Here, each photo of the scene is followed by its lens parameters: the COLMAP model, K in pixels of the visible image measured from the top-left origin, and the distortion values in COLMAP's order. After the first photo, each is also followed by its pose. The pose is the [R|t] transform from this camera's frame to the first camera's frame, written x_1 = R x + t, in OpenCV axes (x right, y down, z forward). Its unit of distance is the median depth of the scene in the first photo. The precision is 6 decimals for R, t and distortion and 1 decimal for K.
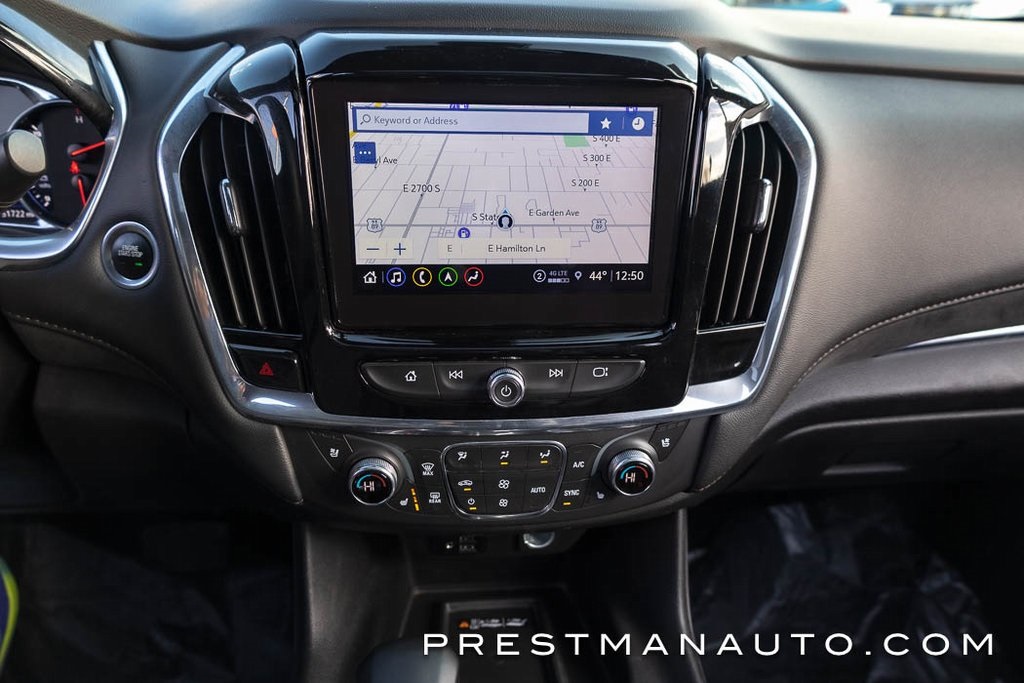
lens RADIAL K [[723.1, 0, 513.8], [0, 723.1, 339.7], [0, 0, 1]] dist [0.038467, -0.001036]
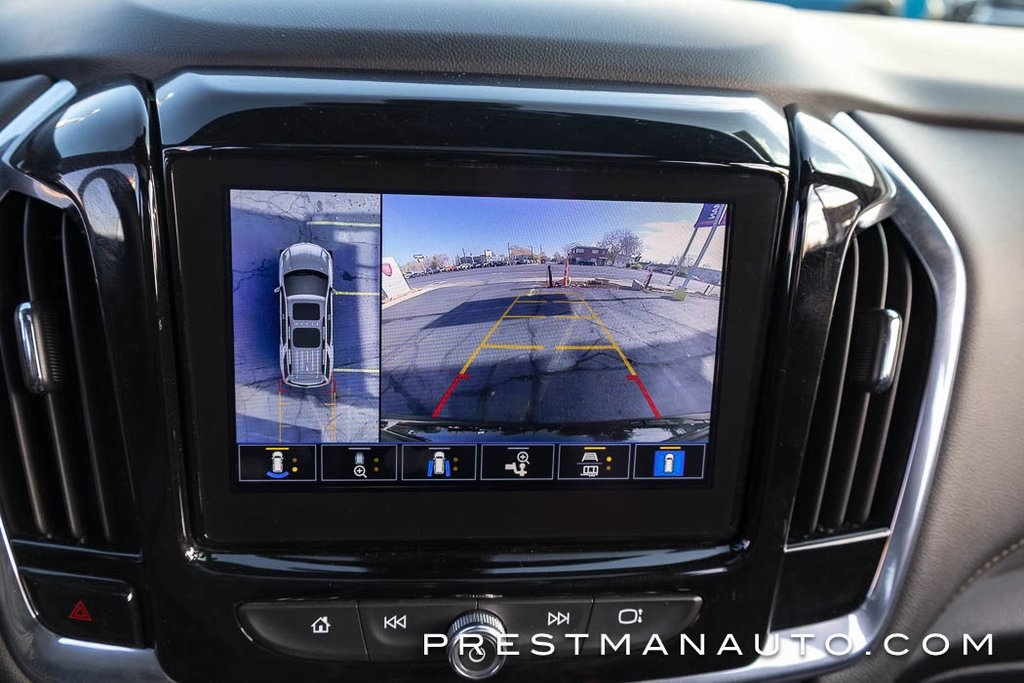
lens RADIAL K [[961.3, 0, 515.0], [0, 961.3, 340.9], [0, 0, 1]] dist [0.041735, 0.000000]
pose [[0.999455, 0.019175, 0.026881, -0.005545], [-0.017529, 0.998033, -0.060196, -0.138363], [-0.027982, 0.059692, 0.997825, 0.166980]]
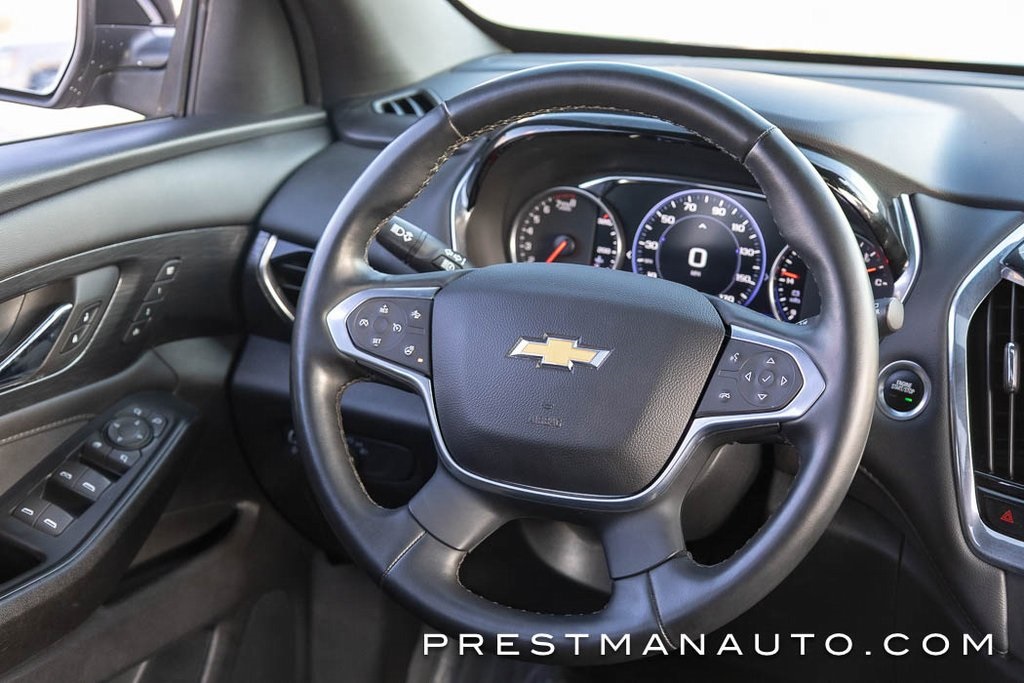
lens RADIAL K [[1665.0, 0, 510.4], [0, 1665.0, 337.9], [0, 0, 1]] dist [0.035205, 0.000000]
pose [[0.886162, 0.171506, -0.430468, 0.027017], [-0.226968, 0.970566, -0.080545, 0.148245], [0.403984, 0.169078, 0.899005, -1.547151]]
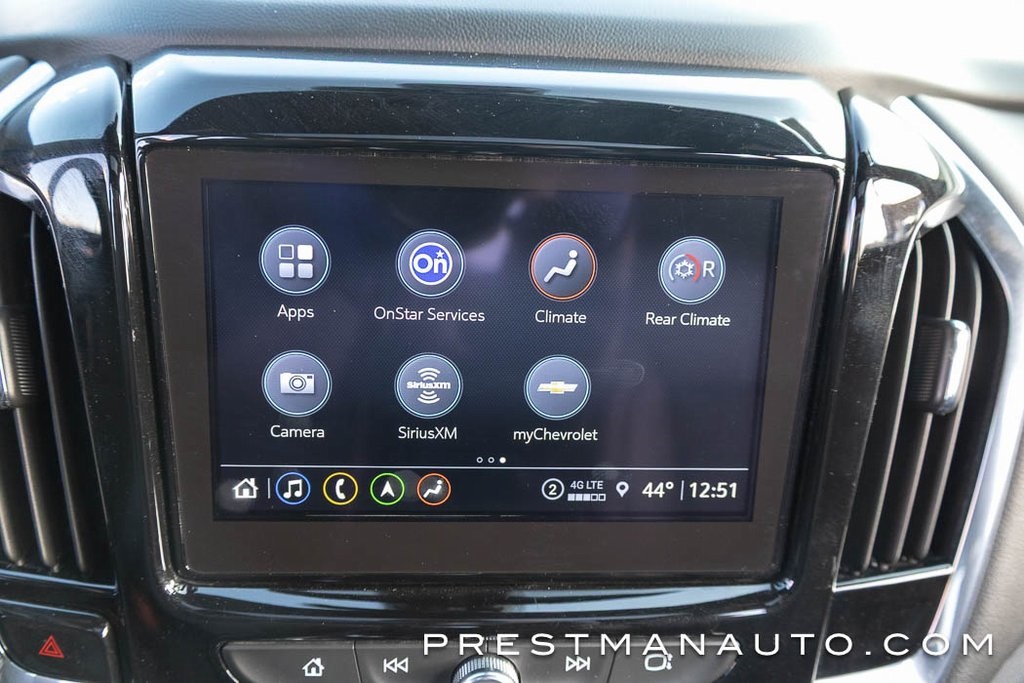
lens RADIAL K [[961.3, 0, 519.3], [0, 961.3, 340.1], [0, 0, 1]] dist [0.041735, 0.000000]
pose [[0.999609, 0.027136, -0.006741, 0.011611], [-0.027416, 0.998578, -0.045713, -0.164064], [0.005491, 0.045880, 0.998932, 0.250415]]
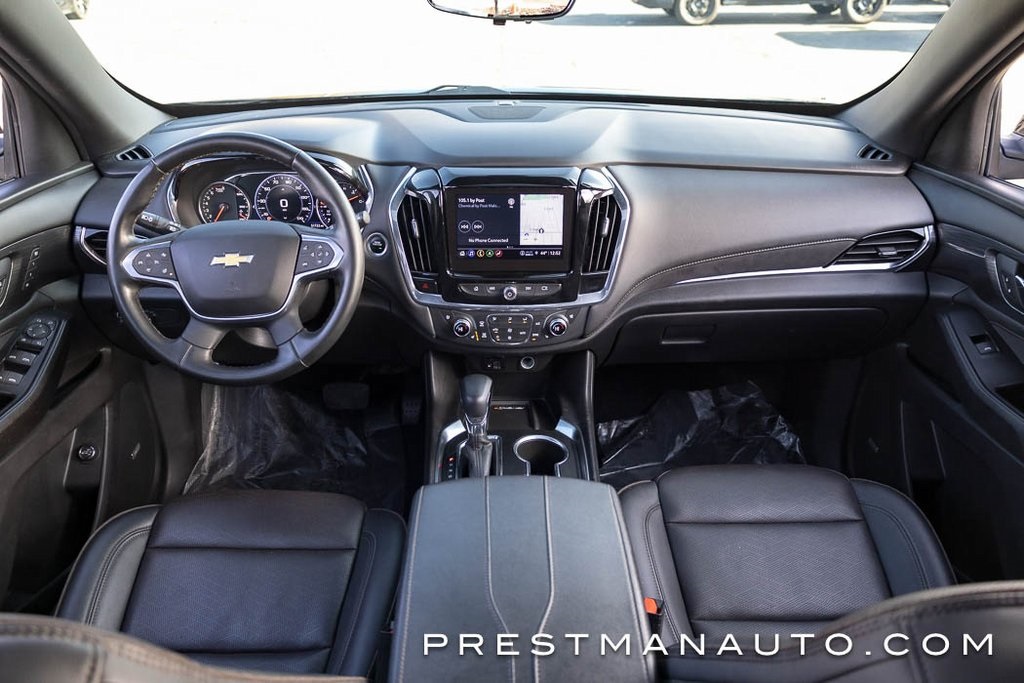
lens RADIAL K [[749.5, 0, 512.0], [0, 749.5, 341.3], [0, 0, 1]] dist [-0.020869, -0.002572]
pose [[0.997815, 0.014018, -0.064560, 0.182733], [-0.010509, 0.998466, 0.054369, 0.092388], [0.065223, -0.053572, 0.996432, -1.853841]]
